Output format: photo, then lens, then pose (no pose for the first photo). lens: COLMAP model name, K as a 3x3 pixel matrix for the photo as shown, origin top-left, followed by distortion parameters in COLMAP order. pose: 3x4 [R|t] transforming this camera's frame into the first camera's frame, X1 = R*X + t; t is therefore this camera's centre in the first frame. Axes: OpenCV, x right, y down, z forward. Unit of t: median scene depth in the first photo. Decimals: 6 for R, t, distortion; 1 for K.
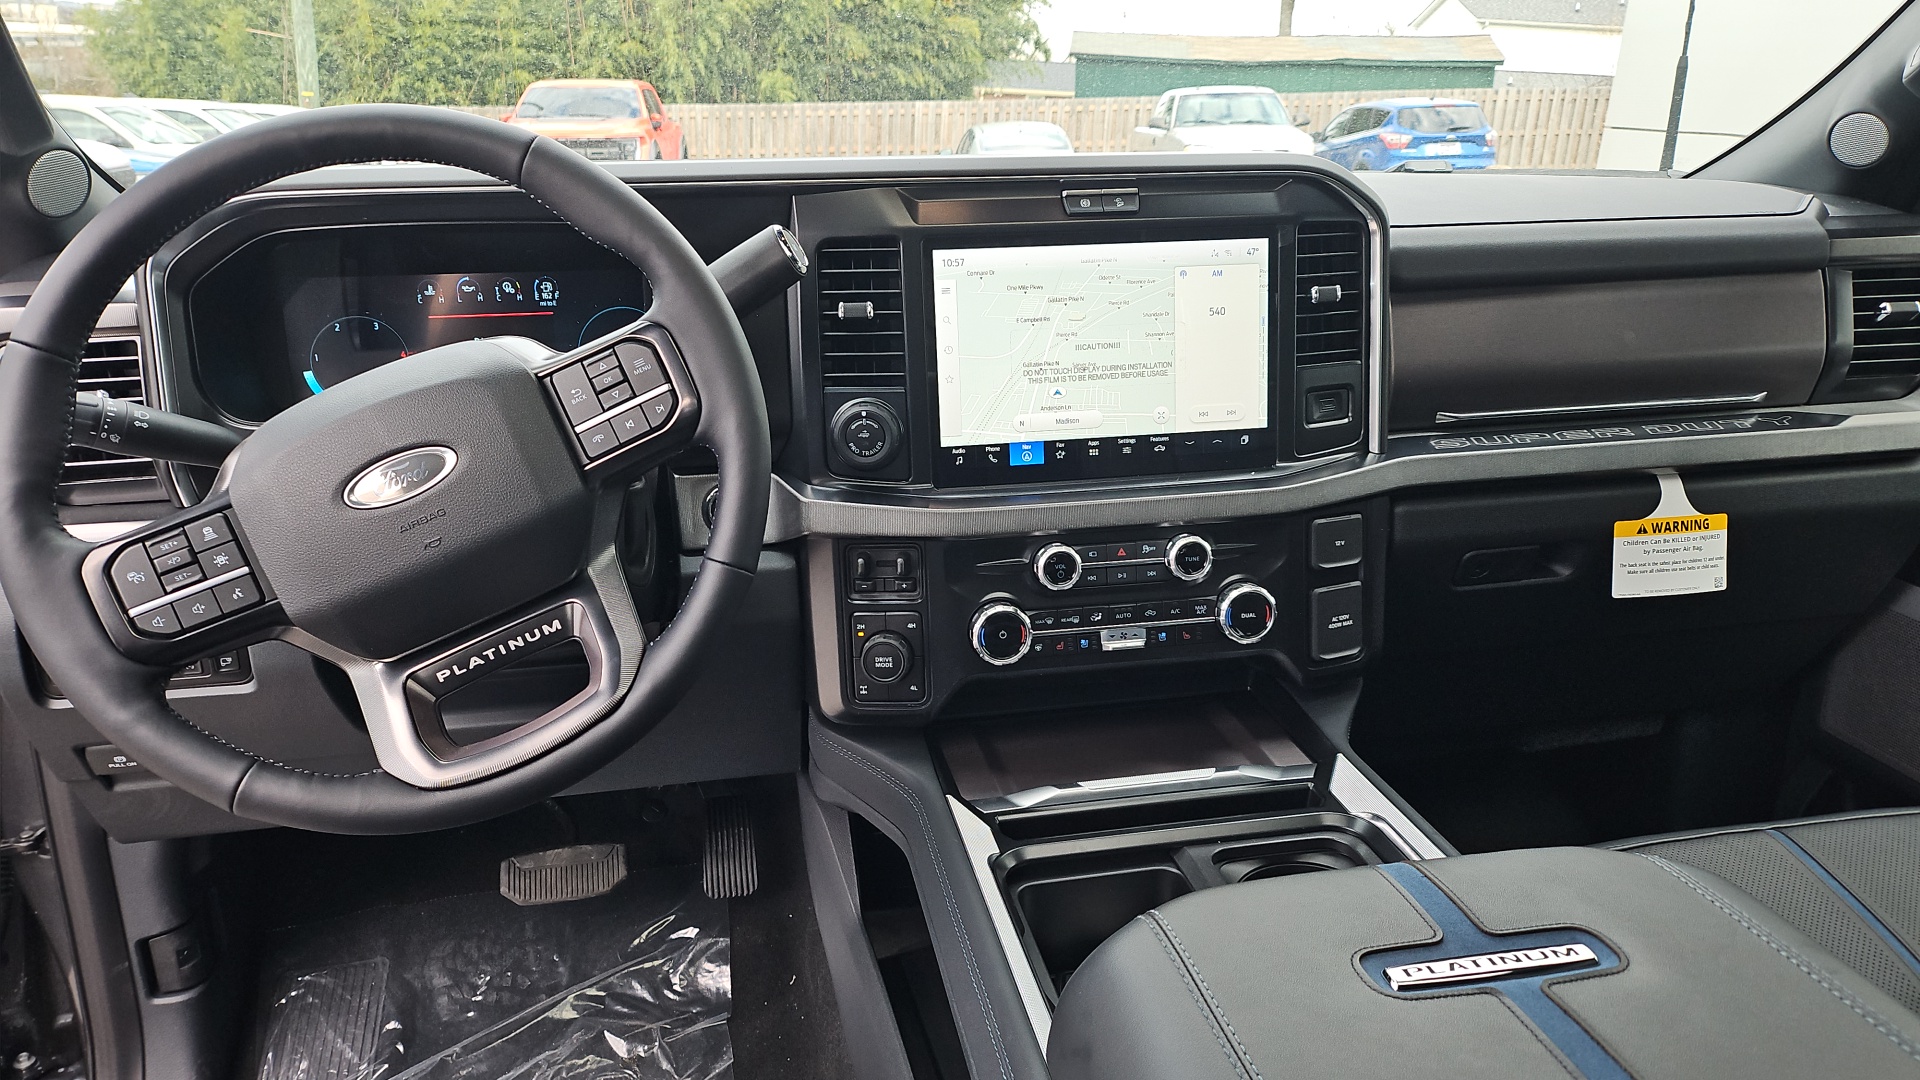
lens RADIAL K [[1400.6, 0, 966.0], [0, 1400.6, 534.3], [0, 0, 1]] dist [0.040855, -0.052256]
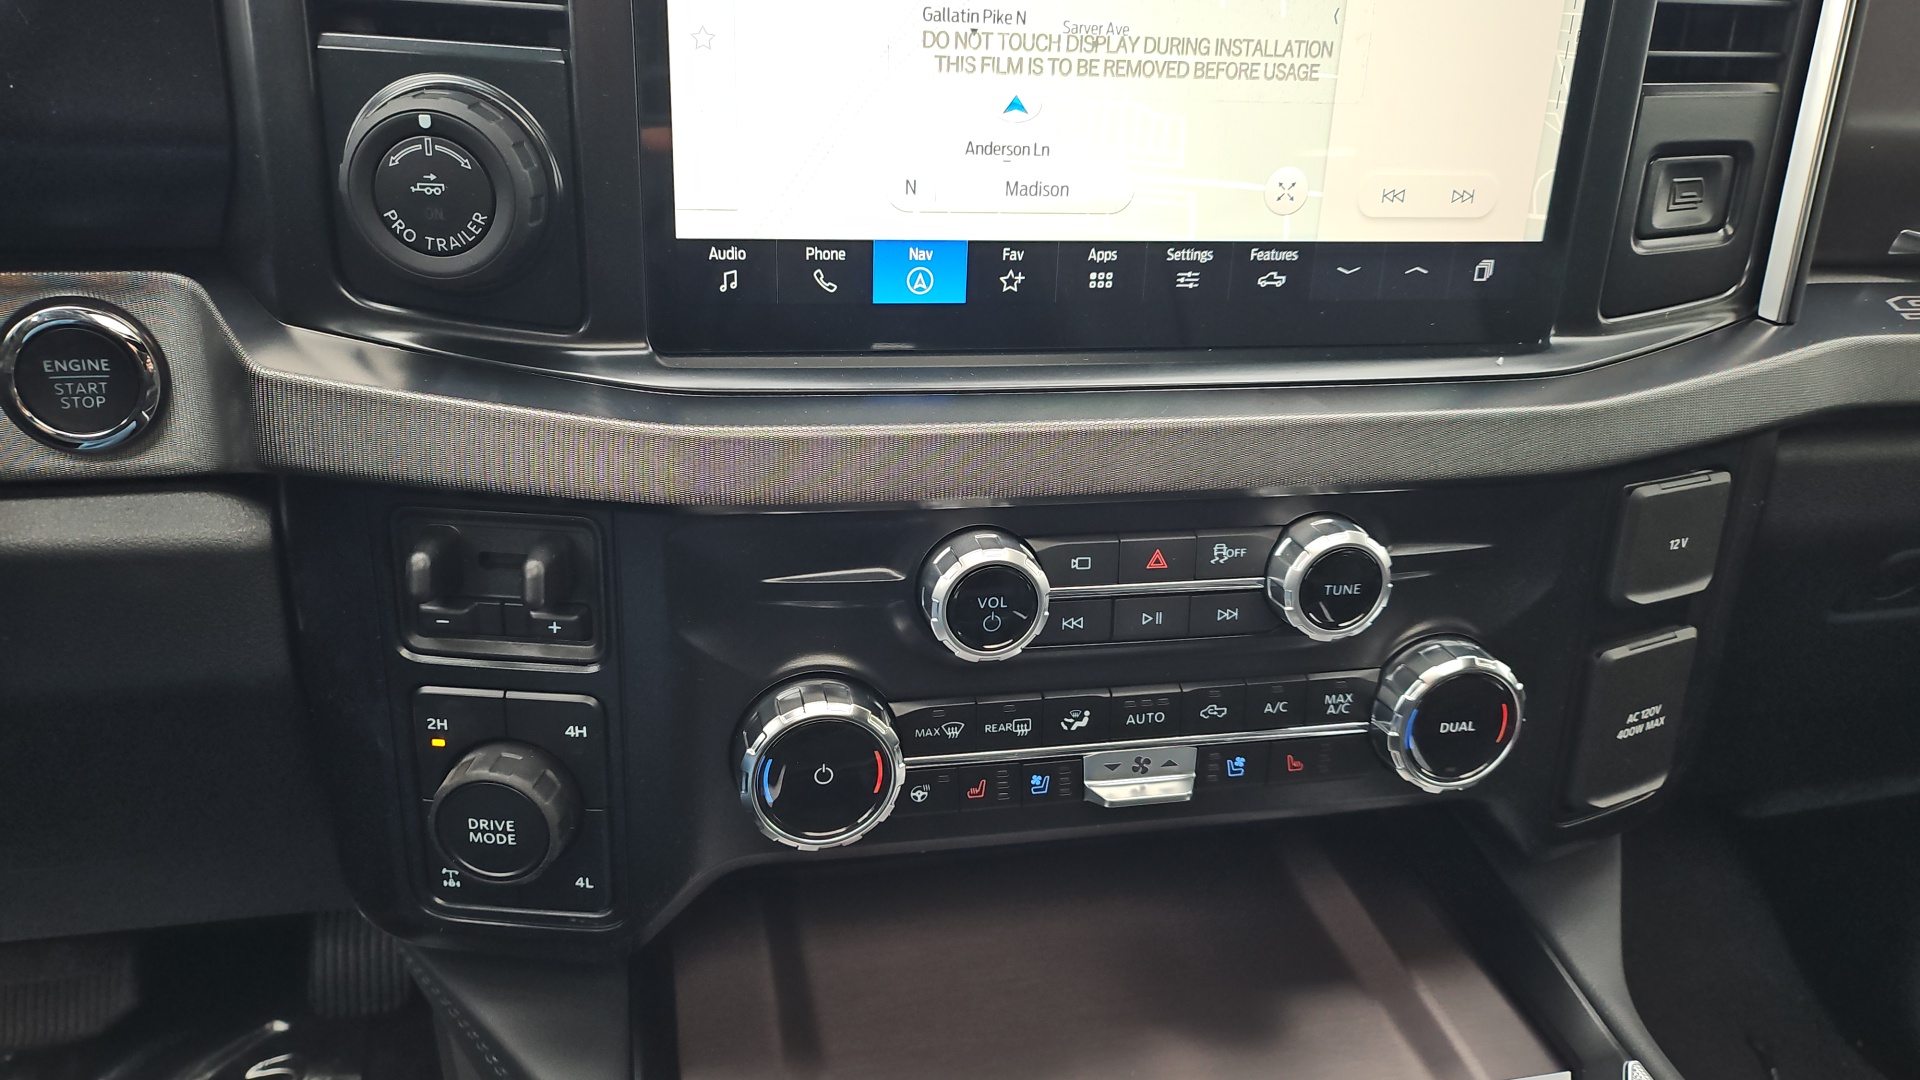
lens RADIAL K [[1400.6, 0, 966.0], [0, 1400.6, 534.3], [0, 0, 1]] dist [0.040855, -0.052256]
pose [[0.996167, 0.053815, 0.068953, 0.033948], [-0.064280, 0.985044, 0.159864, -0.049977], [-0.059319, -0.163683, 0.984728, 0.631753]]
